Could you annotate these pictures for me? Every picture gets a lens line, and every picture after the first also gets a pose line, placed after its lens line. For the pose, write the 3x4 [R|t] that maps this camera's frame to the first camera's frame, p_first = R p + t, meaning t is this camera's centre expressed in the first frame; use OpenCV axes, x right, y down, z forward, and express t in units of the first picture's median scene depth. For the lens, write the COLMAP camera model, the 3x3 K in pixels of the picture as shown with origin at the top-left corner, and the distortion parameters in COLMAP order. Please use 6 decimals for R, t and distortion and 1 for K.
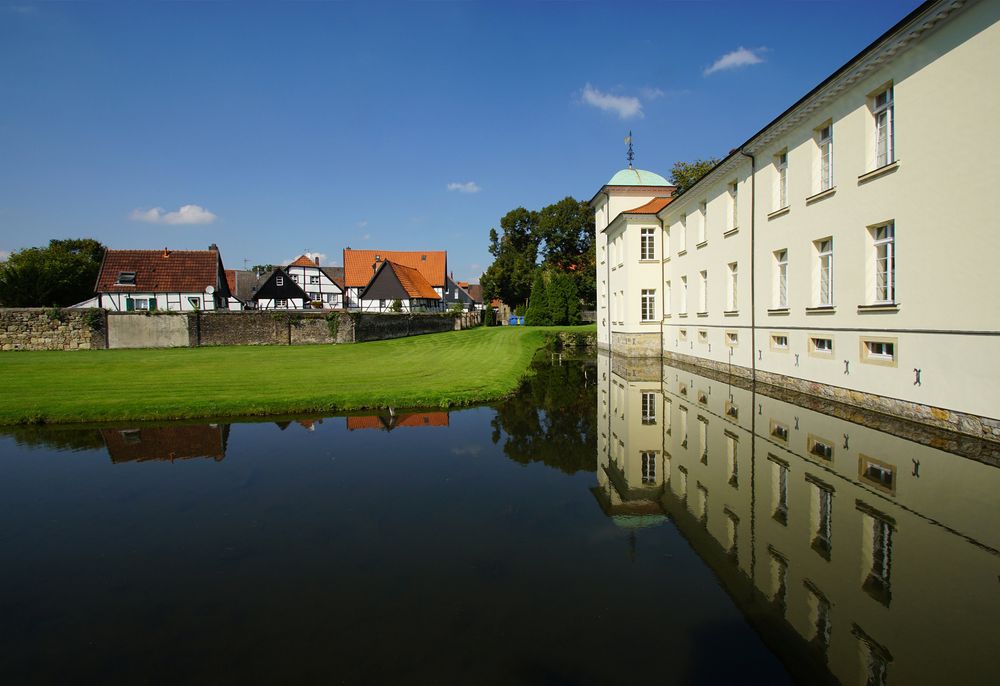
lens RADIAL K [[472.4, 0, 522.0], [0, 472.4, 326.9], [0, 0, 1]] dist [0.004996, 0.000288]
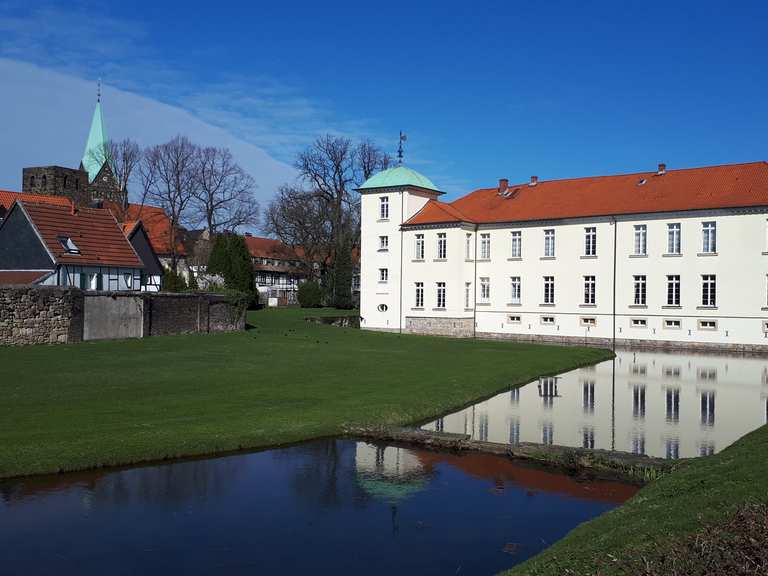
lens RADIAL K [[833.4, 0, 377.4], [0, 833.4, 285.7], [0, 0, 1]] dist [0.074011, 0.000000]
pose [[0.629871, 0.027591, 0.776210, -1.576590], [-0.006235, 0.999516, -0.030469, -0.003542], [-0.776675, 0.014352, 0.629738, -0.187102]]
